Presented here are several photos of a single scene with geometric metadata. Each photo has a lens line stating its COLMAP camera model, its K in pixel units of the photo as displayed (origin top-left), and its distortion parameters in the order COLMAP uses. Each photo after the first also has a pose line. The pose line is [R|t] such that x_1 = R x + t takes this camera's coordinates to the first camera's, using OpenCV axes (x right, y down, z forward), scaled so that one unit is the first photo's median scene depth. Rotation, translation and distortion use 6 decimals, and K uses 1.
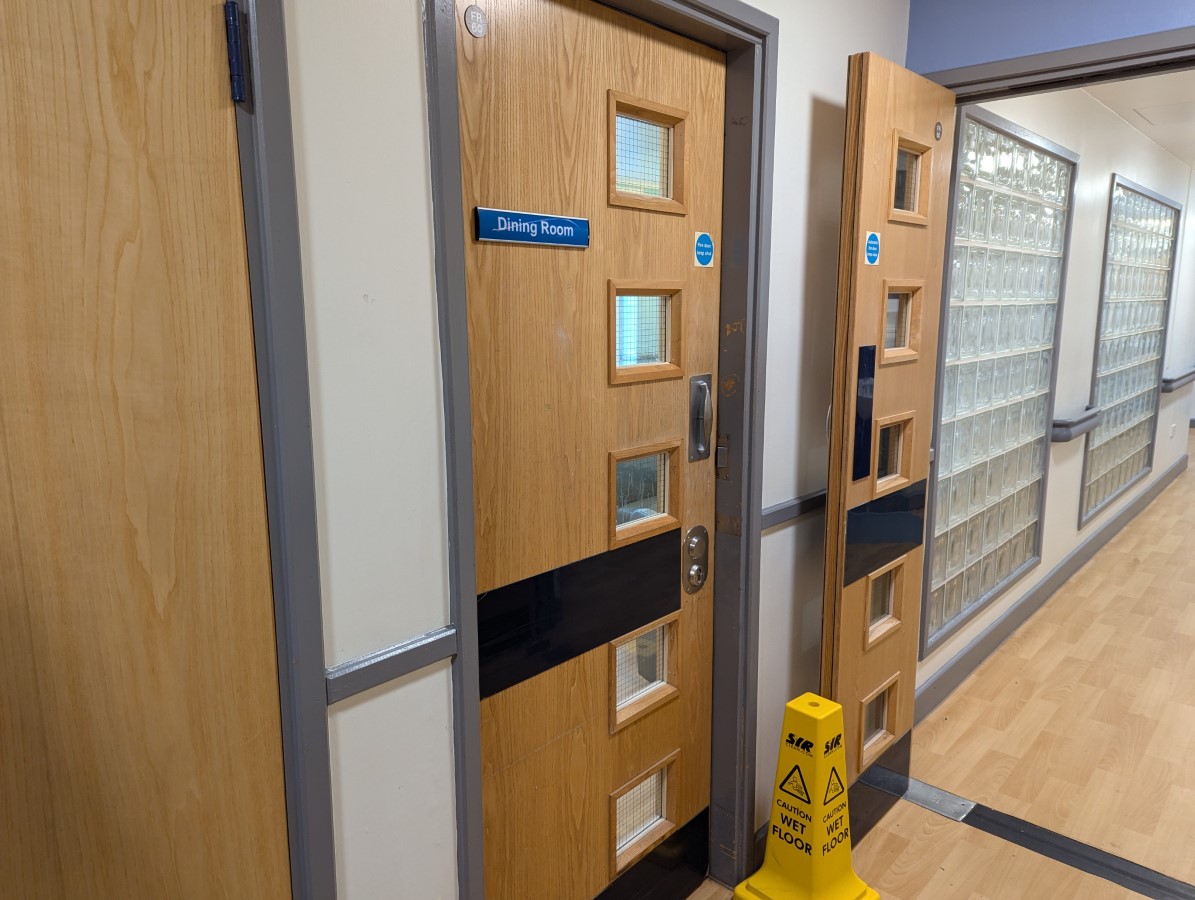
lens RADIAL K [[846.6, 0, 597.5], [0, 846.6, 450.0], [0, 0, 1]] dist [0.039435, 0.000311]
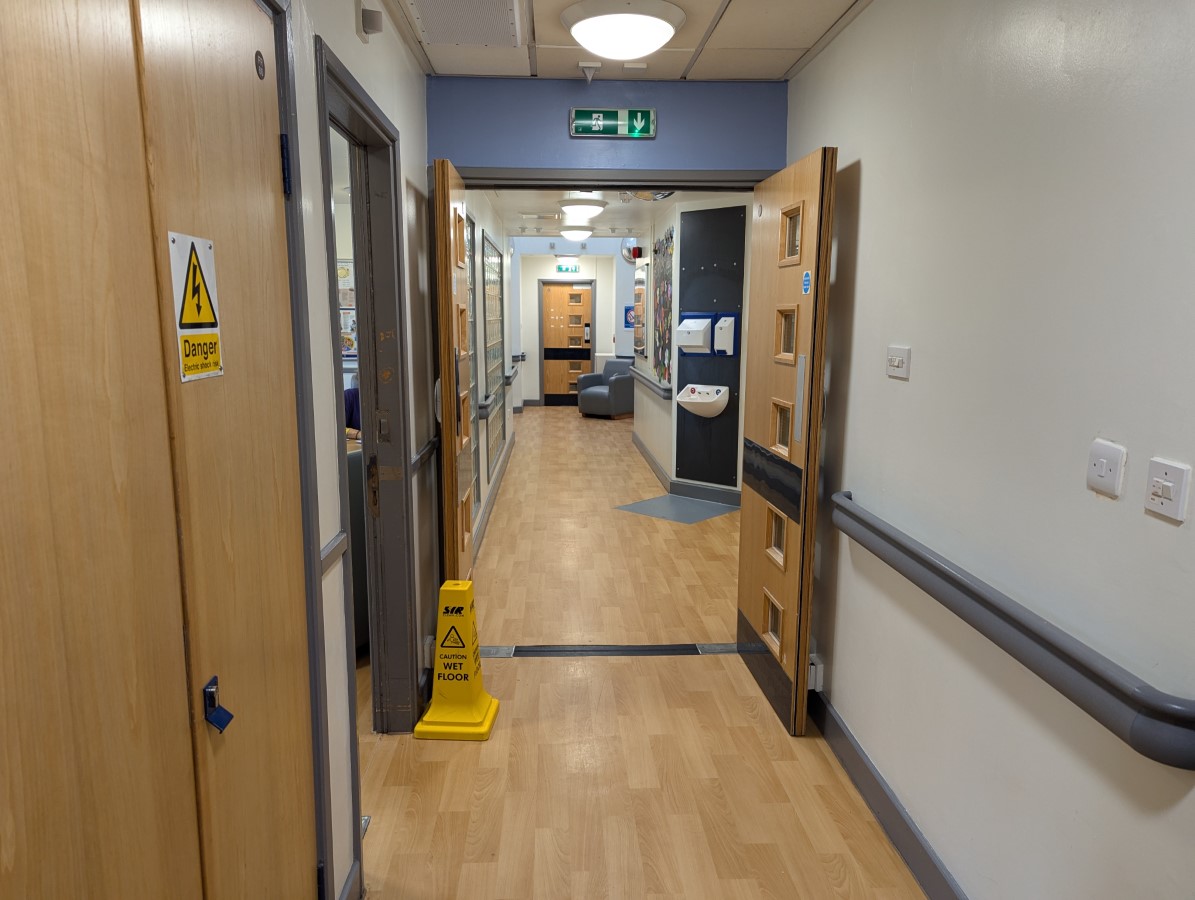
lens RADIAL K [[846.6, 0, 597.5], [0, 846.6, 450.0], [0, 0, 1]] dist [0.039435, 0.000311]
pose [[0.717928, -0.097462, 0.689261, -0.453875], [0.108731, 0.993698, 0.027257, 0.037437], [-0.687574, 0.055376, 0.724000, -0.214538]]
